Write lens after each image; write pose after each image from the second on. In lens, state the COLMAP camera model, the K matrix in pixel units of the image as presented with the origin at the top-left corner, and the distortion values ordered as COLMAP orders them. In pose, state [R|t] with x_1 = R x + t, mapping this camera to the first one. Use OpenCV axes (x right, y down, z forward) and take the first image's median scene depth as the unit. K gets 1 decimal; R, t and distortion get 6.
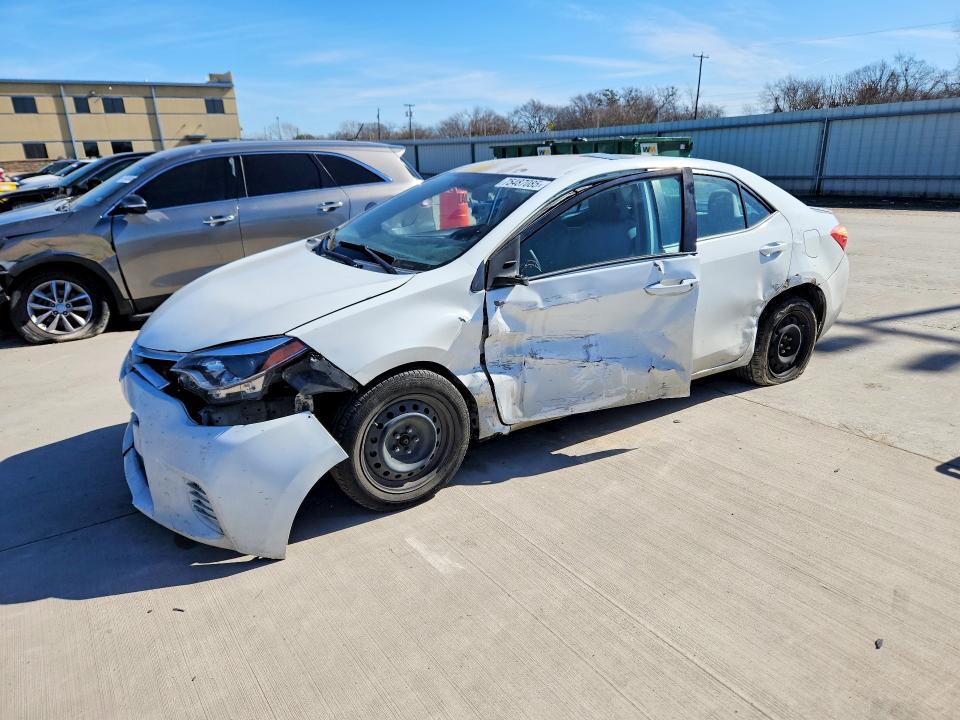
lens RADIAL K [[658.2, 0, 480.0], [0, 658.2, 360.0], [0, 0, 1]] dist [-0.003649, -0.001984]
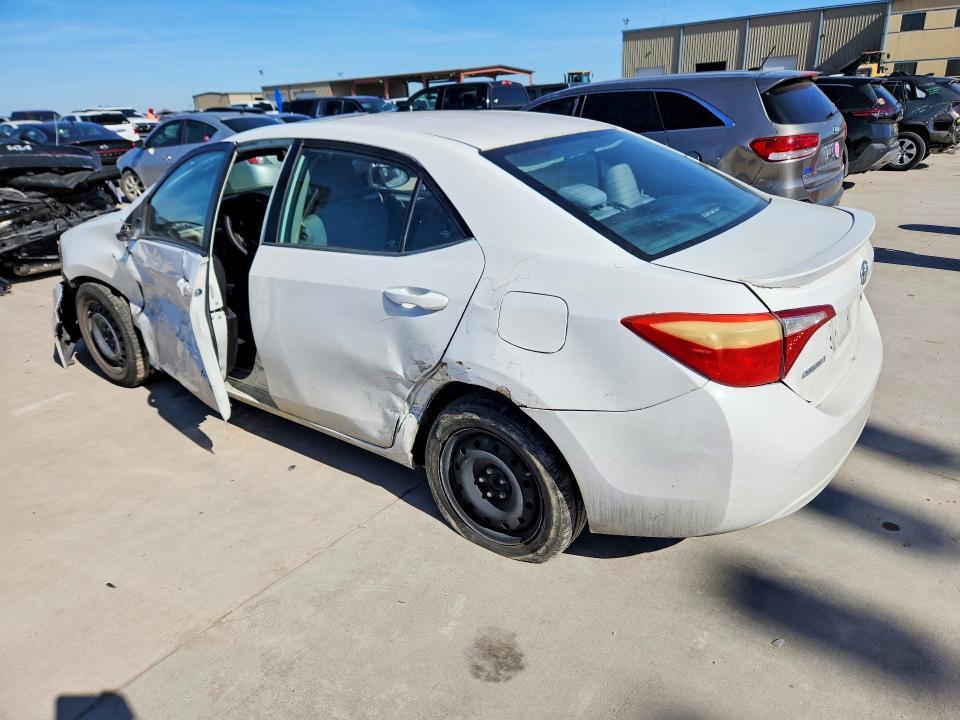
lens RADIAL K [[658.2, 0, 480.0], [0, 658.2, 360.0], [0, 0, 1]] dist [-0.003649, -0.001984]
pose [[0.363037, 0.361862, -0.858639, 0.968140], [-0.265530, 0.923477, 0.276919, -0.290658], [0.893139, 0.127463, 0.431341, 0.809185]]
